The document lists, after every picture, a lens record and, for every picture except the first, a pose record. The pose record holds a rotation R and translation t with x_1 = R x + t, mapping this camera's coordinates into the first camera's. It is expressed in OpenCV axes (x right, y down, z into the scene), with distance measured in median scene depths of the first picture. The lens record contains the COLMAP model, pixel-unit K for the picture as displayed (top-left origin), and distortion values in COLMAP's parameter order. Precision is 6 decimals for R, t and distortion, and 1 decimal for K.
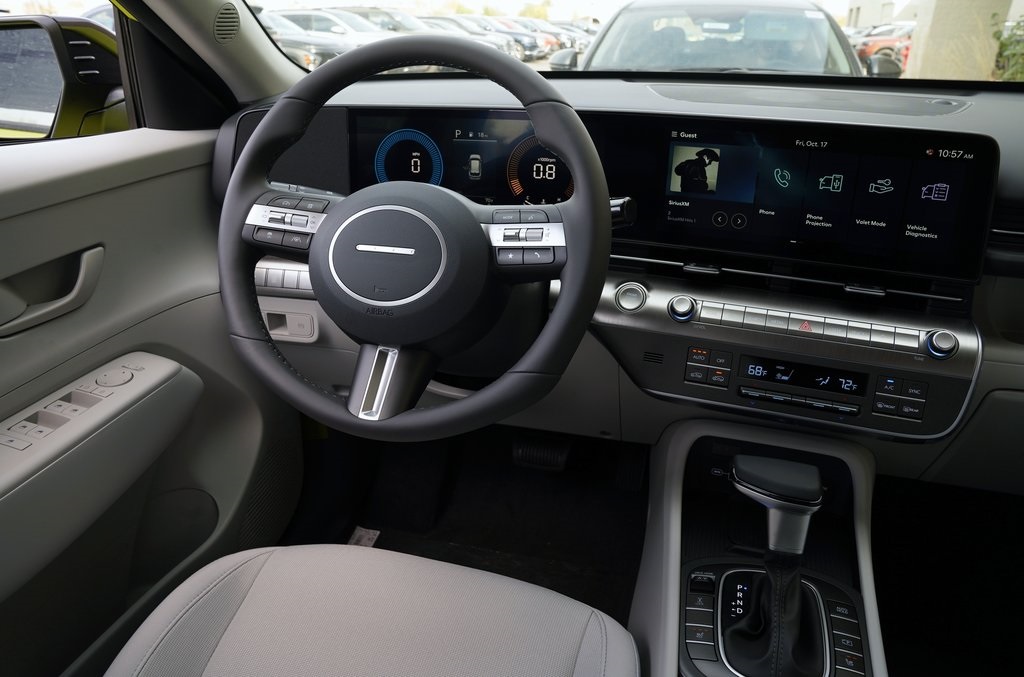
lens RADIAL K [[715.9, 0, 516.9], [0, 715.9, 342.0], [0, 0, 1]] dist [-0.139294, 0.098862]
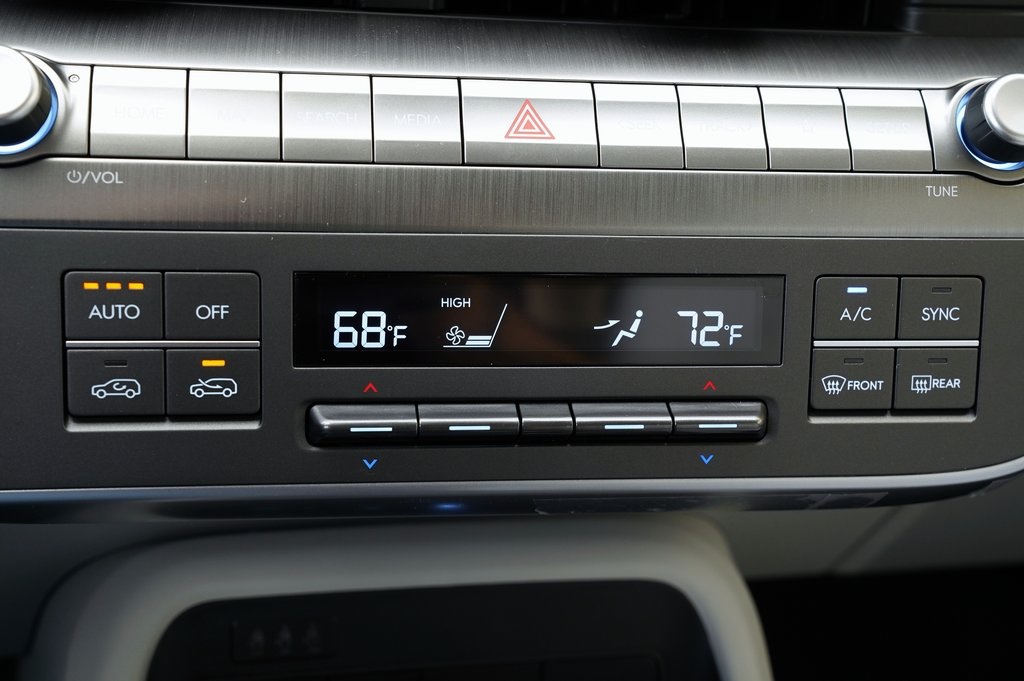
lens RADIAL K [[1425.3, 0, 512.0], [0, 1425.3, 340.5], [0, 0, 1]] dist [0.121199, -0.003511]
pose [[0.861654, -0.152016, 0.484194, 0.145349], [0.144421, 0.988085, 0.053209, 0.025666], [-0.486514, 0.024080, 0.873341, 0.550178]]
